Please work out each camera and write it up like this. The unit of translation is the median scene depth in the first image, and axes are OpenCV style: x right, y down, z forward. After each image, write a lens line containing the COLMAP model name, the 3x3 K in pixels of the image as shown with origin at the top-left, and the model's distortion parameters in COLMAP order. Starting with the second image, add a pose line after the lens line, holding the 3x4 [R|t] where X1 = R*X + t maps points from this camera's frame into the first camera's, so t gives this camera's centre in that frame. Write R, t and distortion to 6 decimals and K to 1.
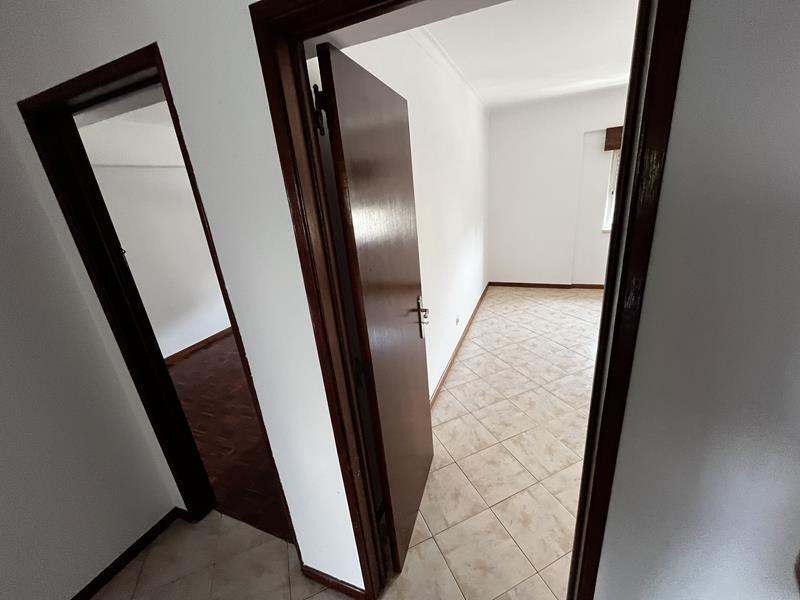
lens RADIAL K [[321.9, 0, 400.0], [0, 321.9, 300.0], [0, 0, 1]] dist [-0.000375, -0.000085]
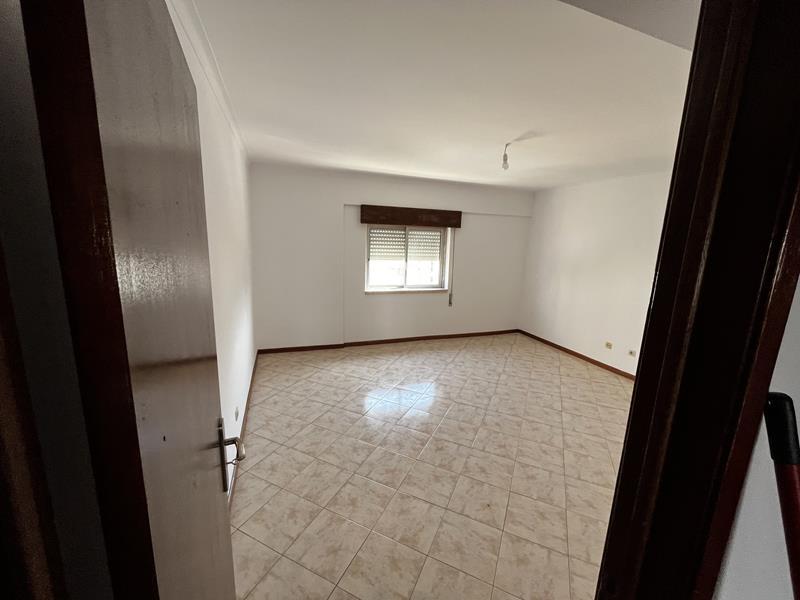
lens RADIAL K [[323.7, 0, 400.0], [0, 323.7, 300.0], [0, 0, 1]] dist [0.000035, -0.000043]
pose [[0.731625, -0.008963, 0.681649, -0.040267], [0.125102, 0.984698, -0.121327, -0.044704], [-0.670130, 0.174041, 0.721551, 0.138916]]
